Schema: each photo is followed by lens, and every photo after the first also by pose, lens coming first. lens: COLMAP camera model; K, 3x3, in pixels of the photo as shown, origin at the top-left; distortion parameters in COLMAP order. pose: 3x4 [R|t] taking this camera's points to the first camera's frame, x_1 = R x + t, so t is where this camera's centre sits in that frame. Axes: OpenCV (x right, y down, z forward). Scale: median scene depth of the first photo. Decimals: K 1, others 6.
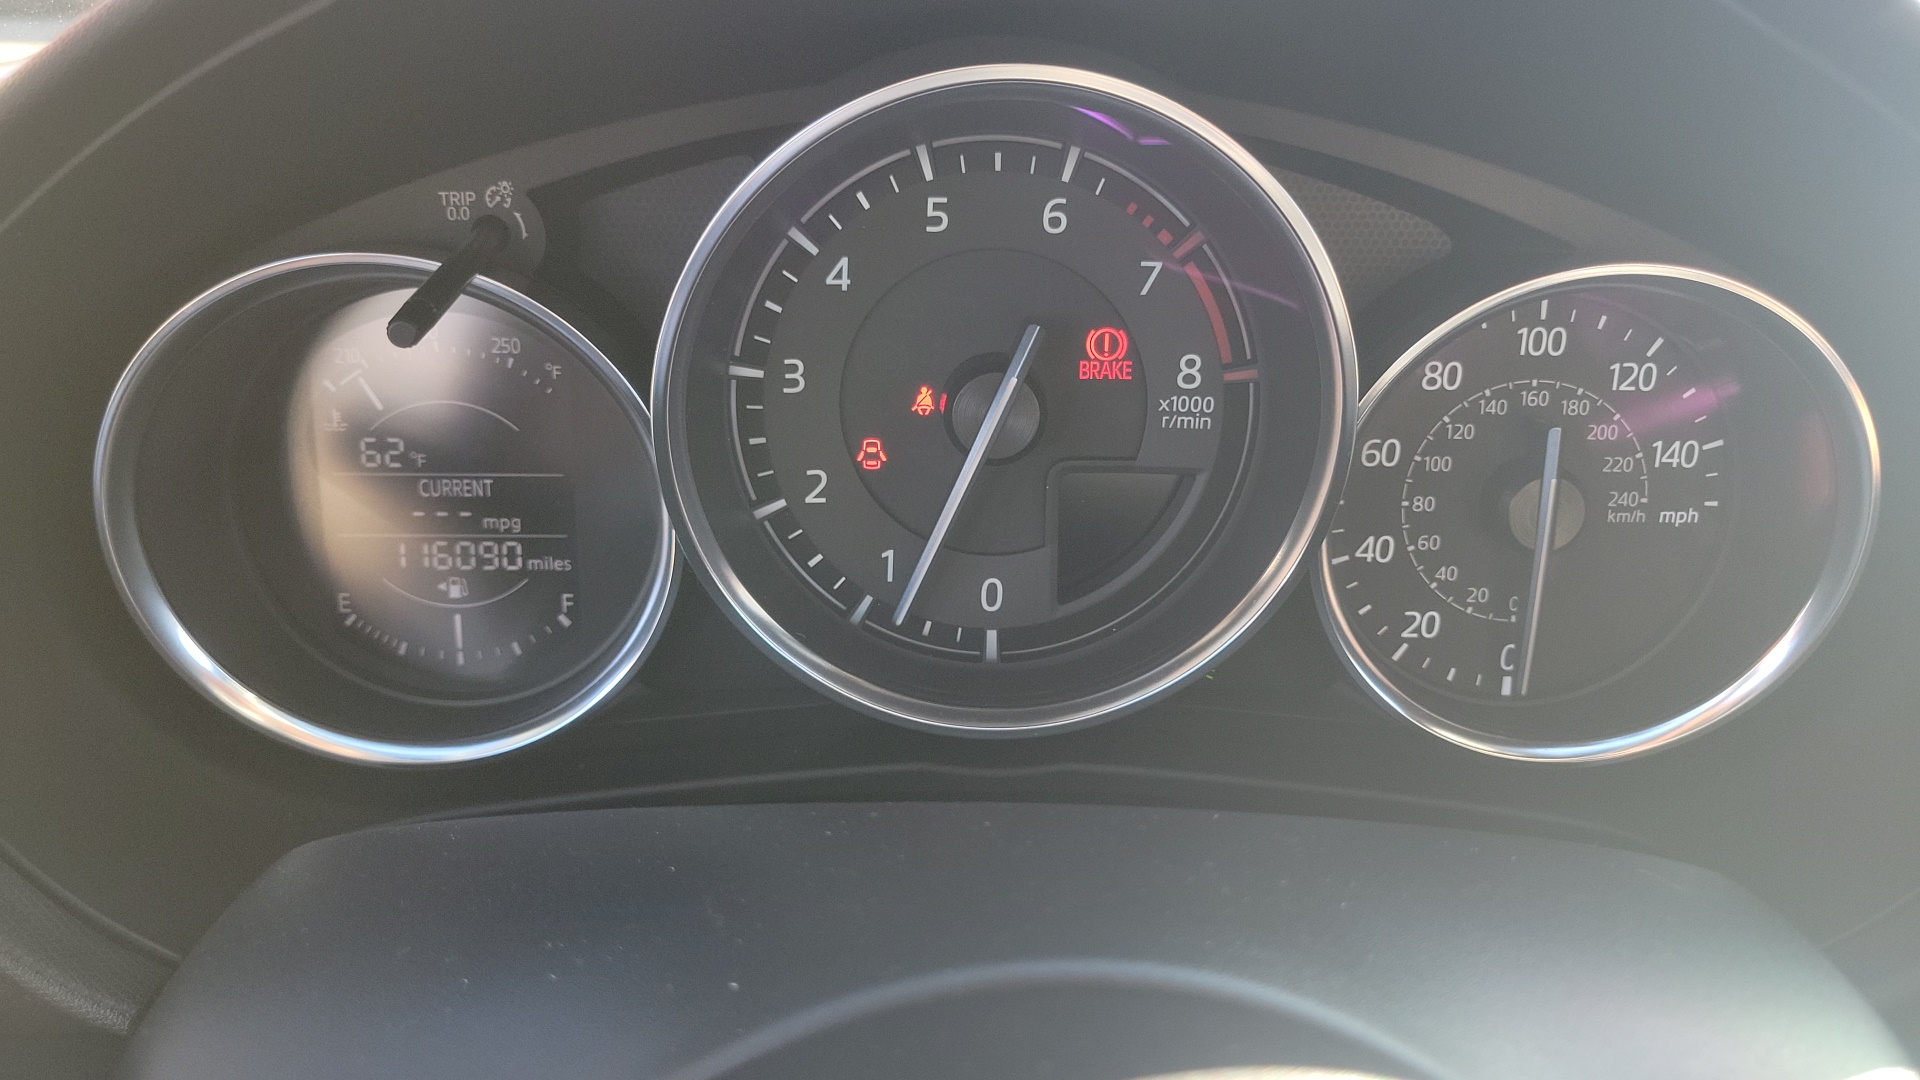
lens RADIAL K [[1493.4, 0, 960.0], [0, 1493.4, 540.0], [0, 0, 1]] dist [0.004999, -0.004066]
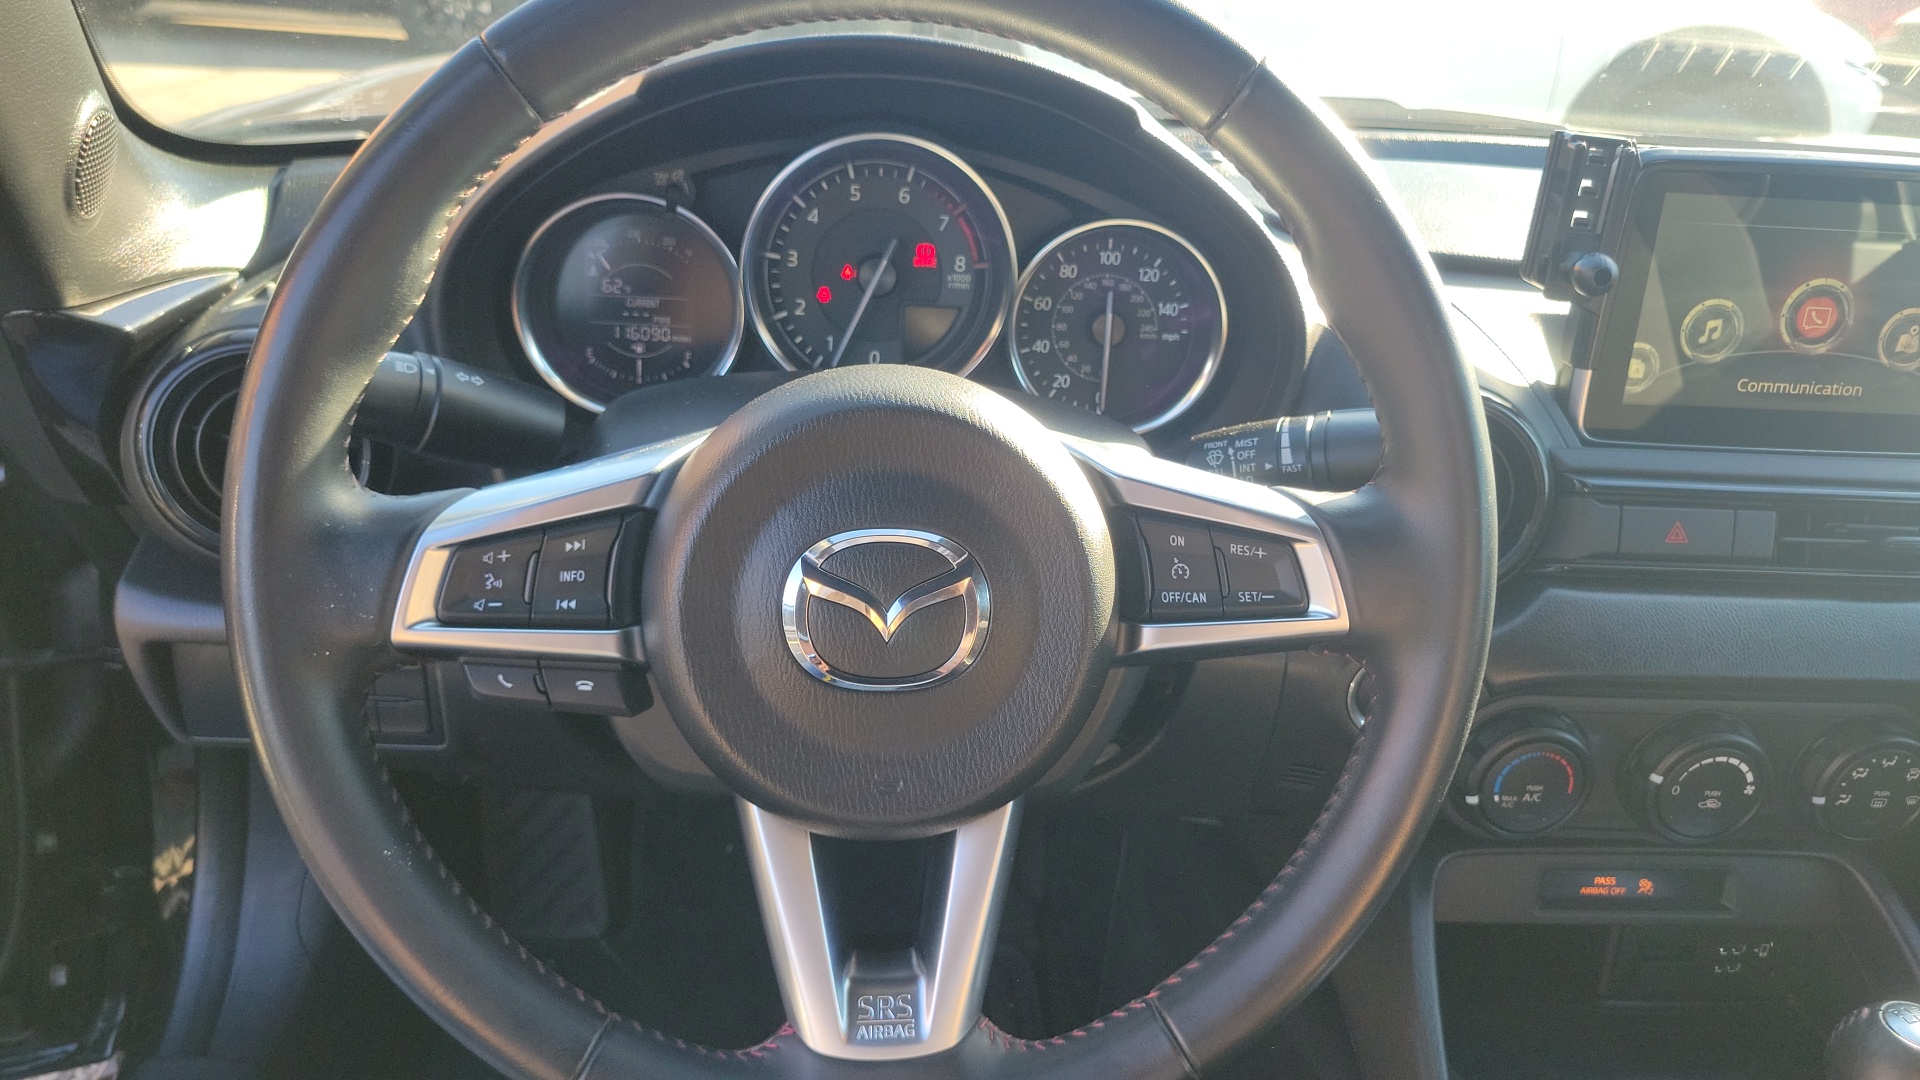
lens RADIAL K [[1448.6, 0, 958.7], [0, 1448.6, 530.2], [0, 0, 1]] dist [0.008504, 0.000613]
pose [[0.997753, 0.027545, 0.061076, 0.022525], [-0.025404, 0.999045, -0.035557, 0.387049], [-0.061997, 0.033925, 0.997500, -1.264791]]
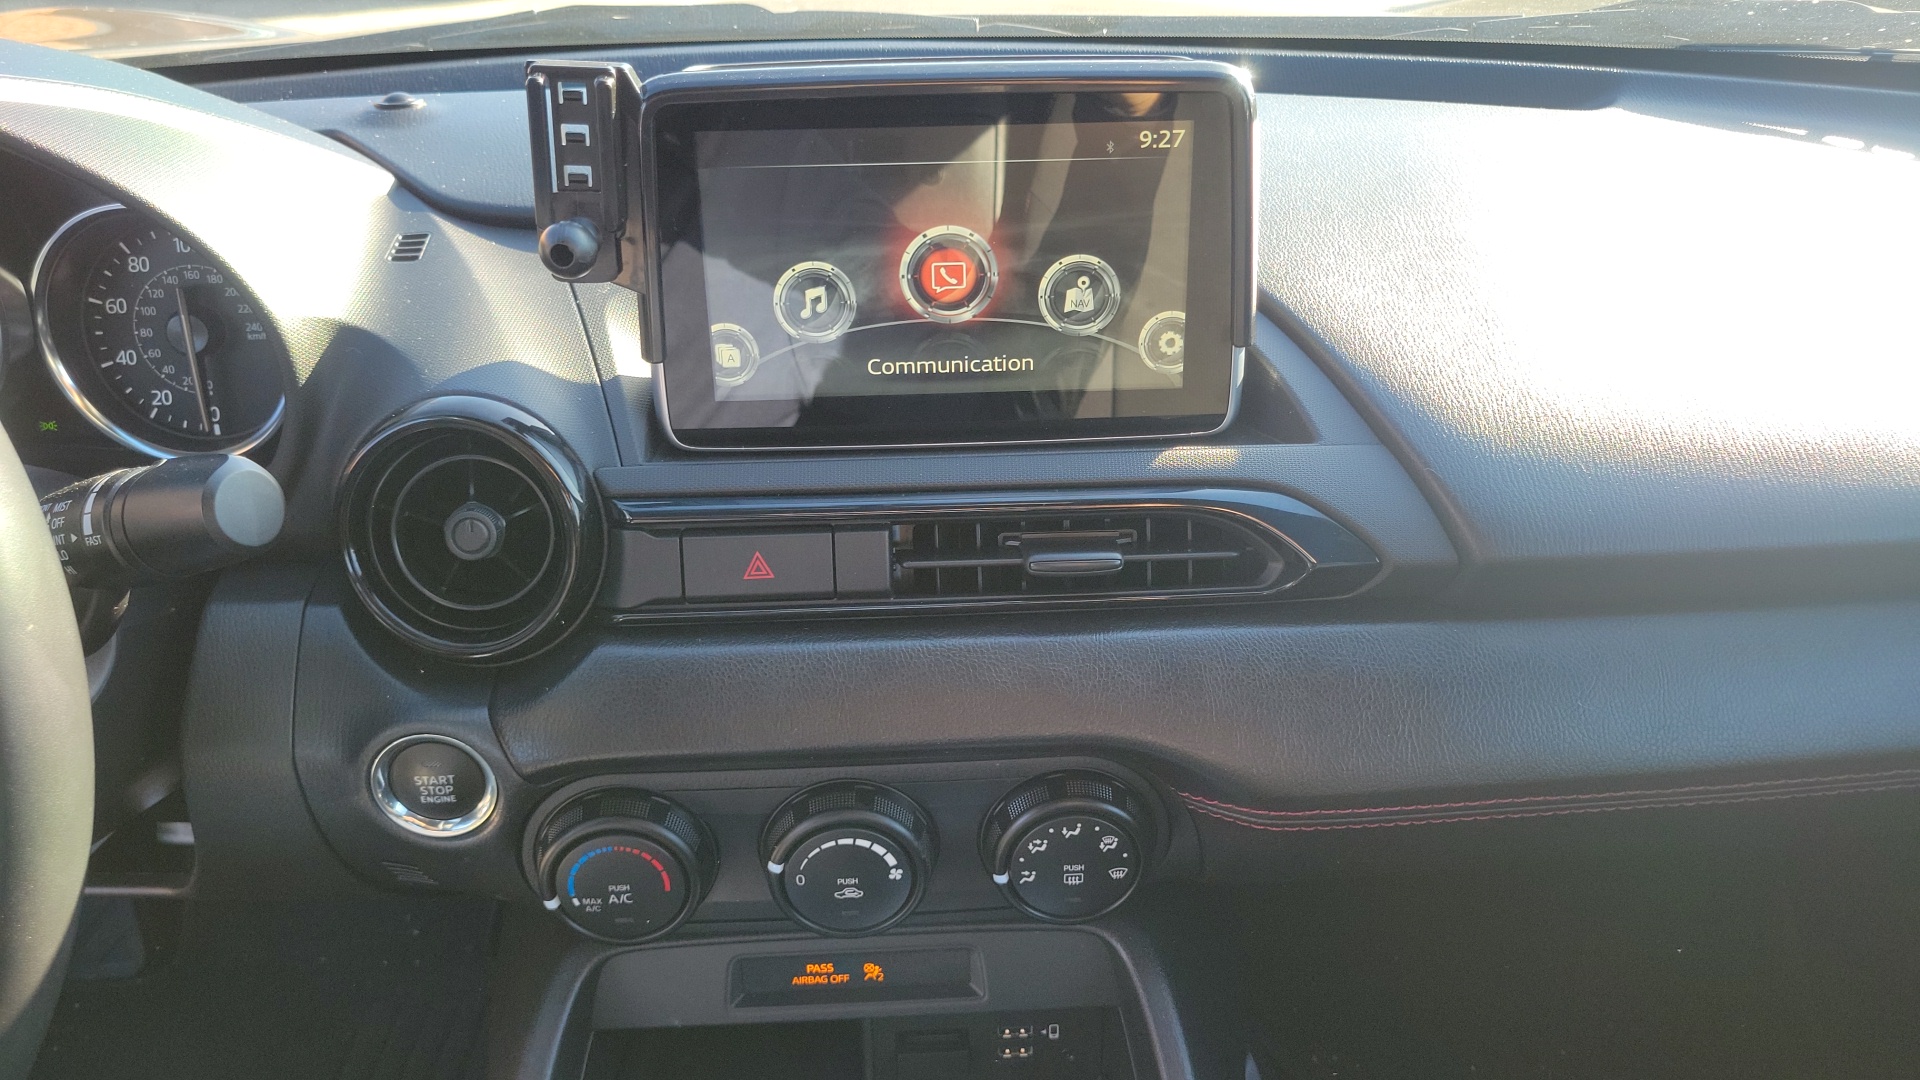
lens RADIAL K [[1448.6, 0, 958.7], [0, 1448.6, 530.2], [0, 0, 1]] dist [0.008504, 0.000613]
pose [[0.999354, -0.034313, 0.010652, 1.357580], [0.033932, 0.998843, 0.034083, 0.205861], [-0.011809, -0.033699, 0.999362, -0.901680]]
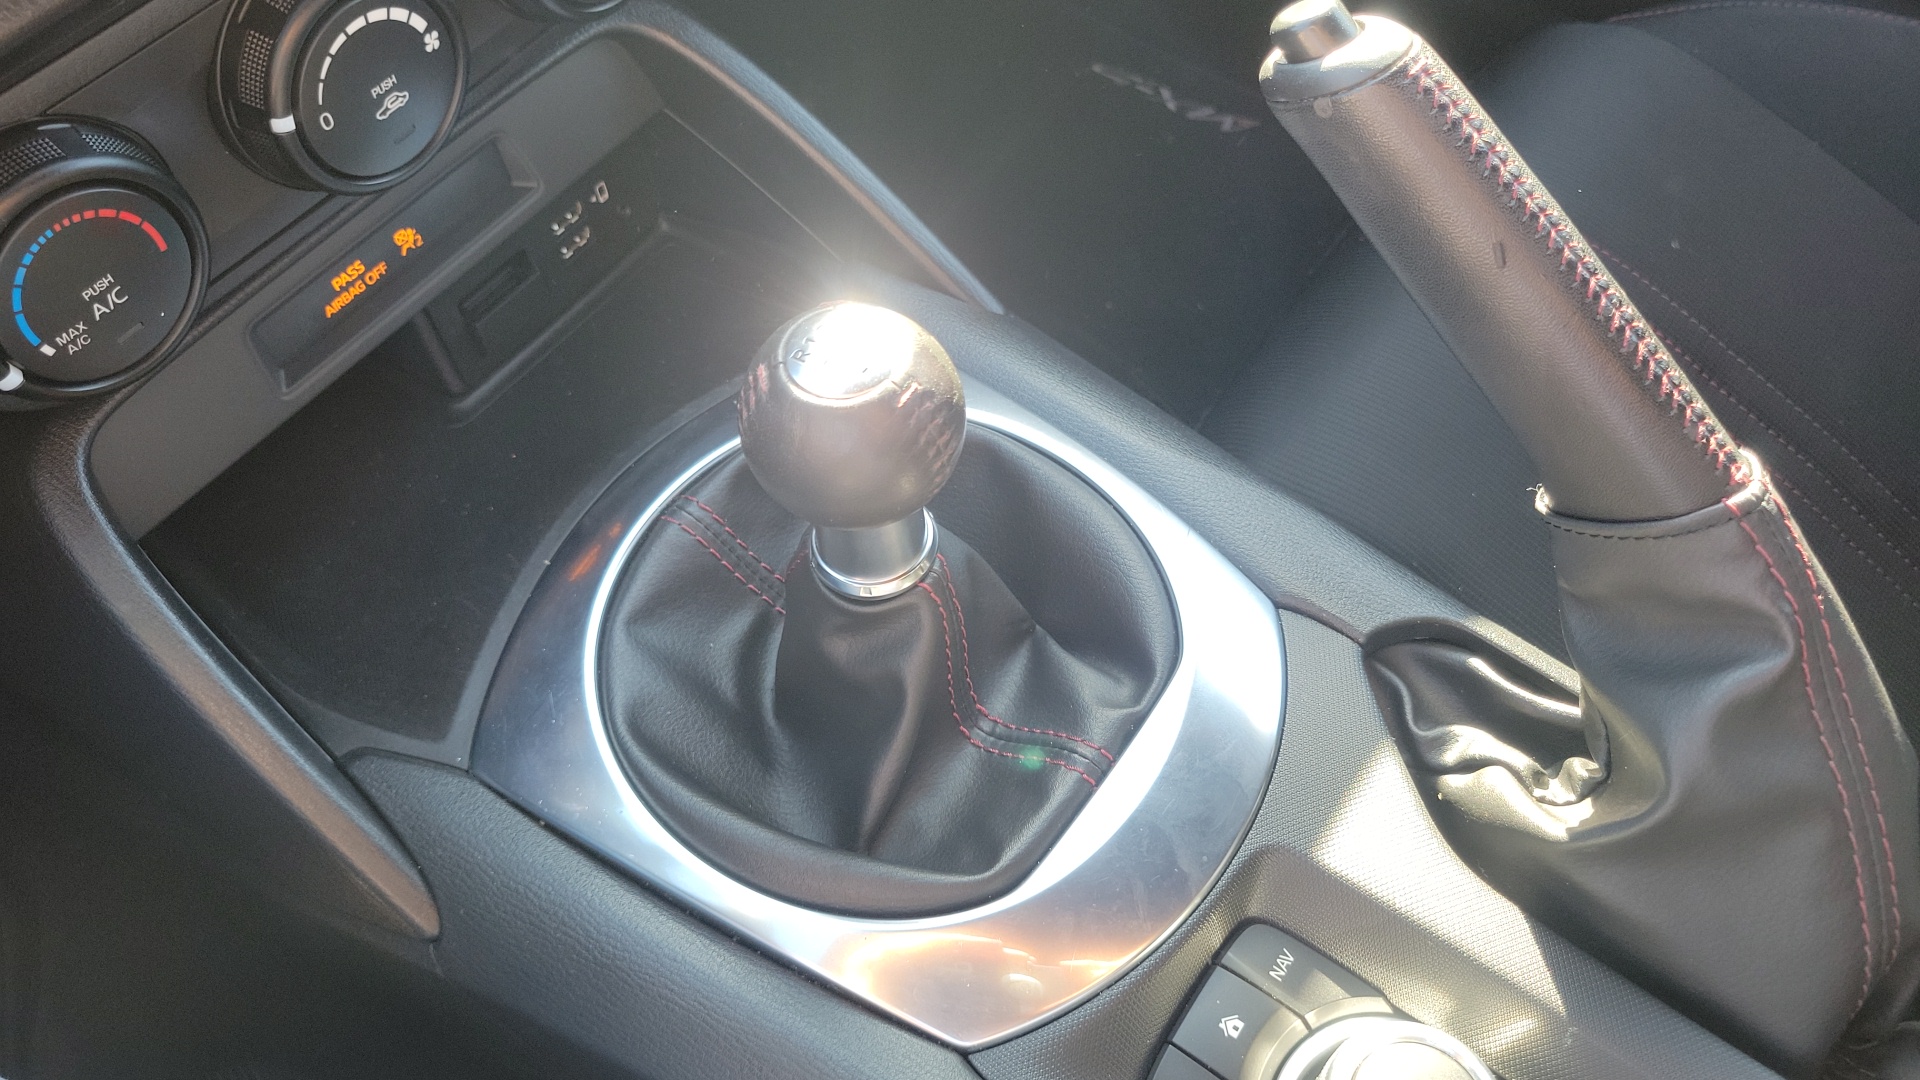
lens RADIAL K [[1493.4, 0, 960.0], [0, 1493.4, 540.0], [0, 0, 1]] dist [0.004999, -0.004066]
pose [[0.600718, -0.677878, 0.423815, 0.771589], [0.357522, 0.701950, 0.615991, 0.353276], [-0.715064, -0.218513, 0.664030, -0.418359]]
